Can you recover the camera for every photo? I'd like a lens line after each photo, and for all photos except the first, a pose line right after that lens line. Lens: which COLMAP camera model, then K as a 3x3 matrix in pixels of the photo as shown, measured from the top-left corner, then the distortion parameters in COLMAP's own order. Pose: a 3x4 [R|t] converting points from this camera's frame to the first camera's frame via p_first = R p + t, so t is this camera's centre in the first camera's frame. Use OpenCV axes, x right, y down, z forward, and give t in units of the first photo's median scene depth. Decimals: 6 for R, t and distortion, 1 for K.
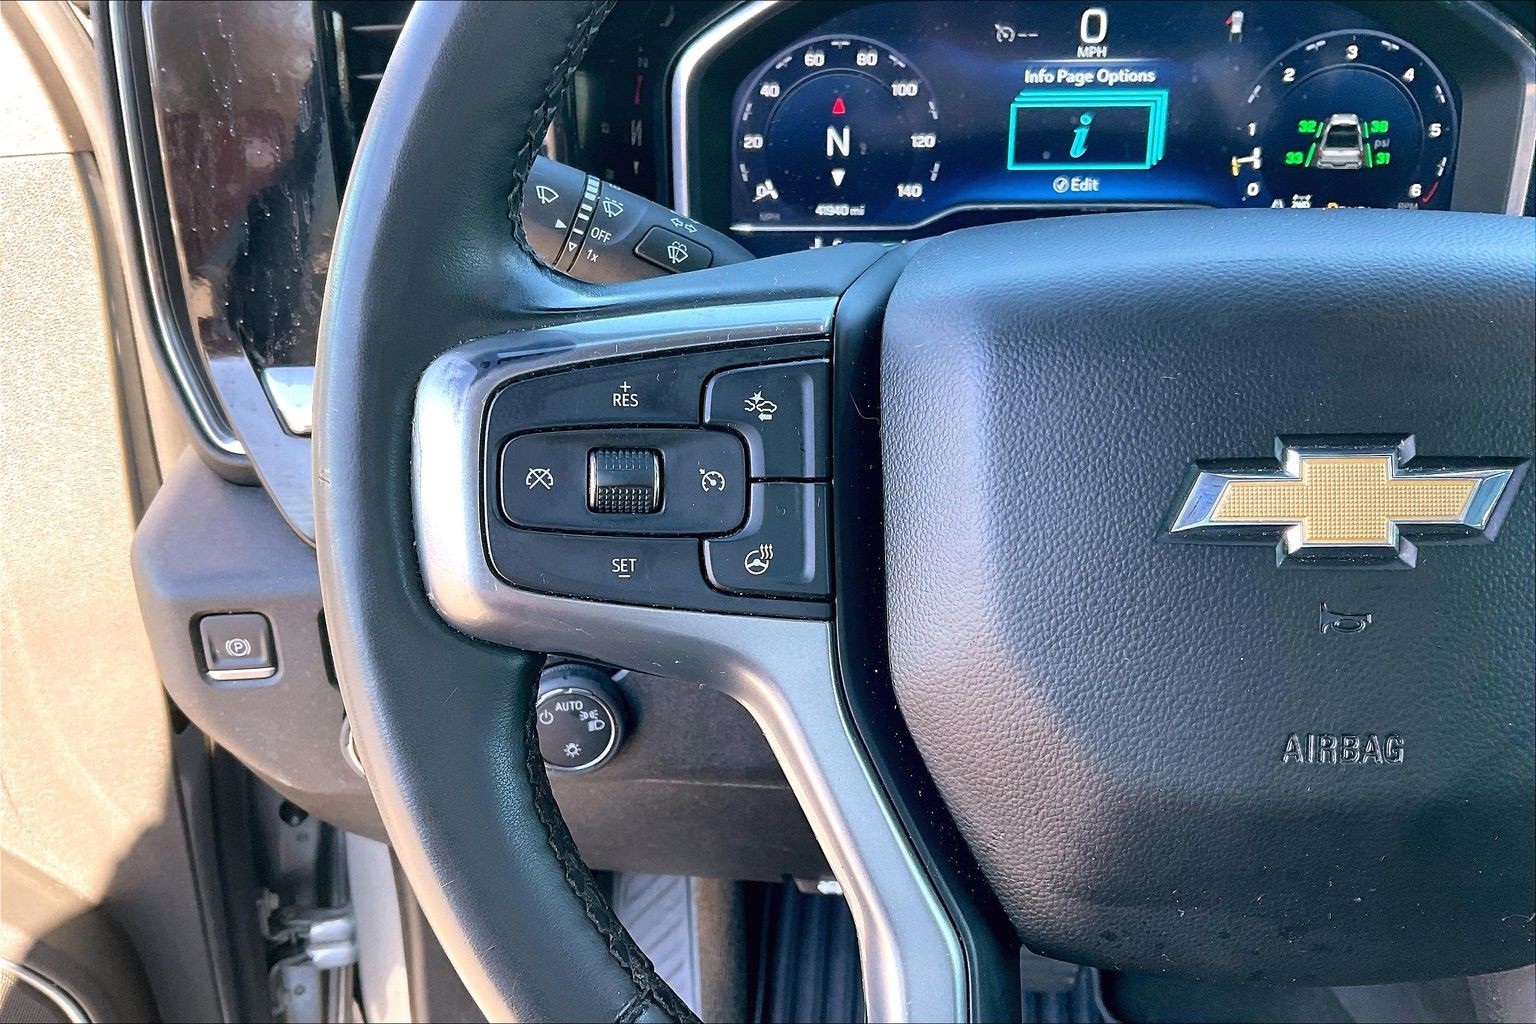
lens RADIAL K [[1294.8, 0, 768.0], [0, 1294.8, 512.0], [0, 0, 1]] dist [0.107531, -0.222075]
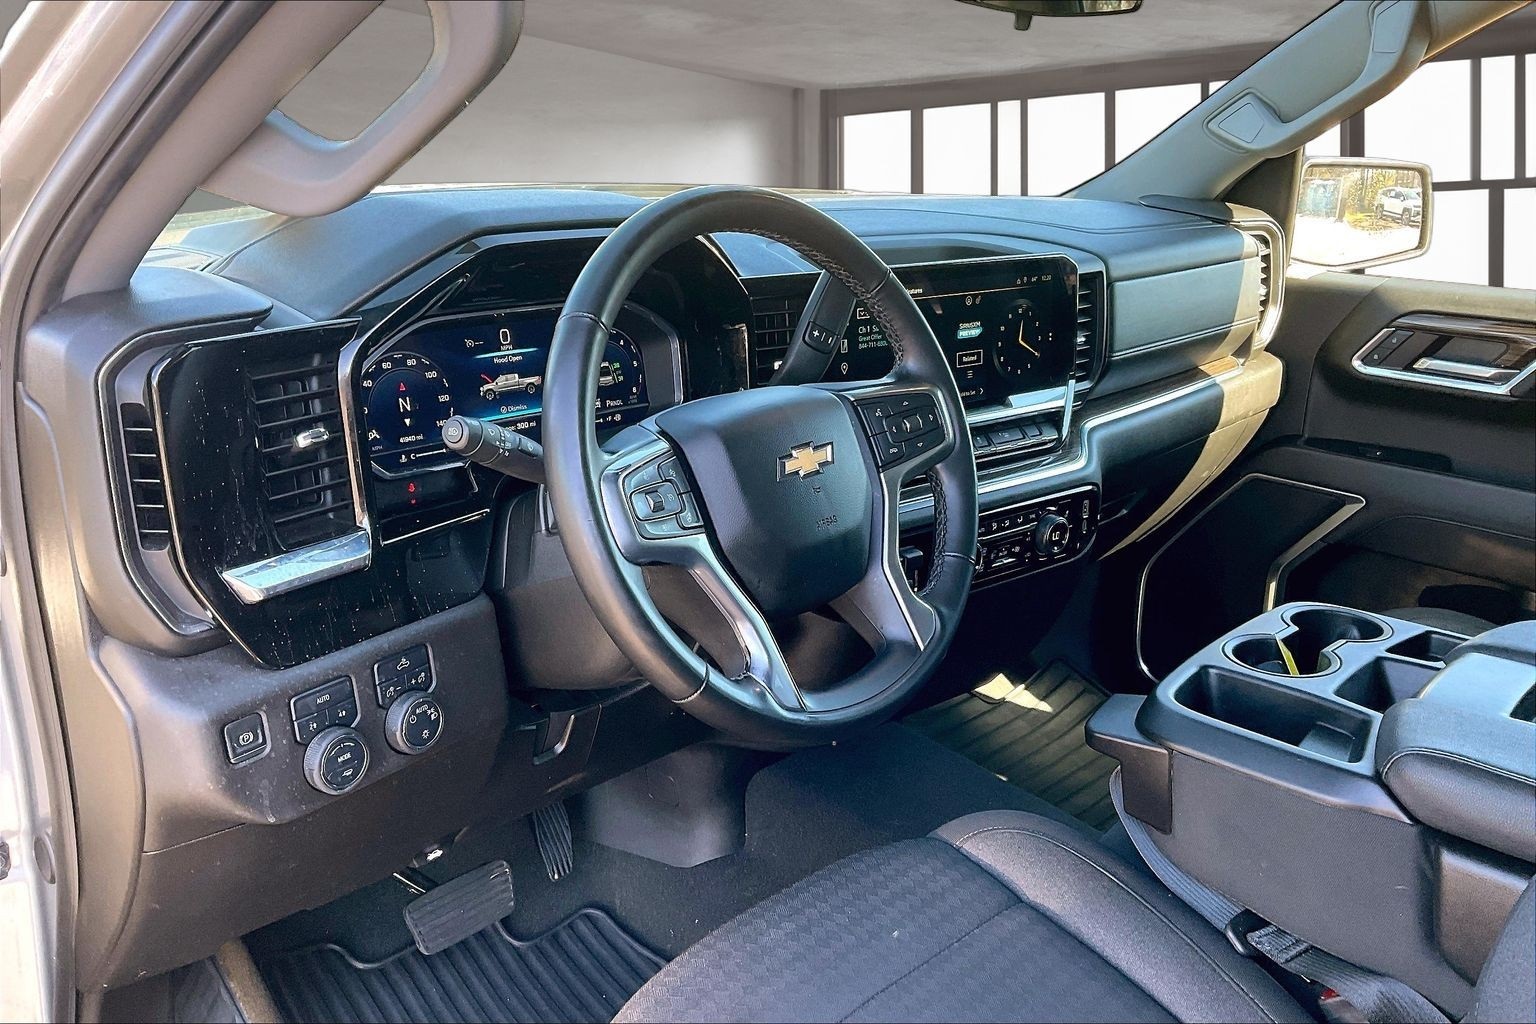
lens RADIAL K [[1268.0, 0, 771.2], [0, 1268.0, 505.3], [0, 0, 1]] dist [0.116620, -0.216878]
pose [[0.625100, -0.200887, 0.754251, -1.083974], [0.326355, 0.945061, -0.018766, 0.066752], [-0.709044, 0.257884, 0.656318, -0.584707]]
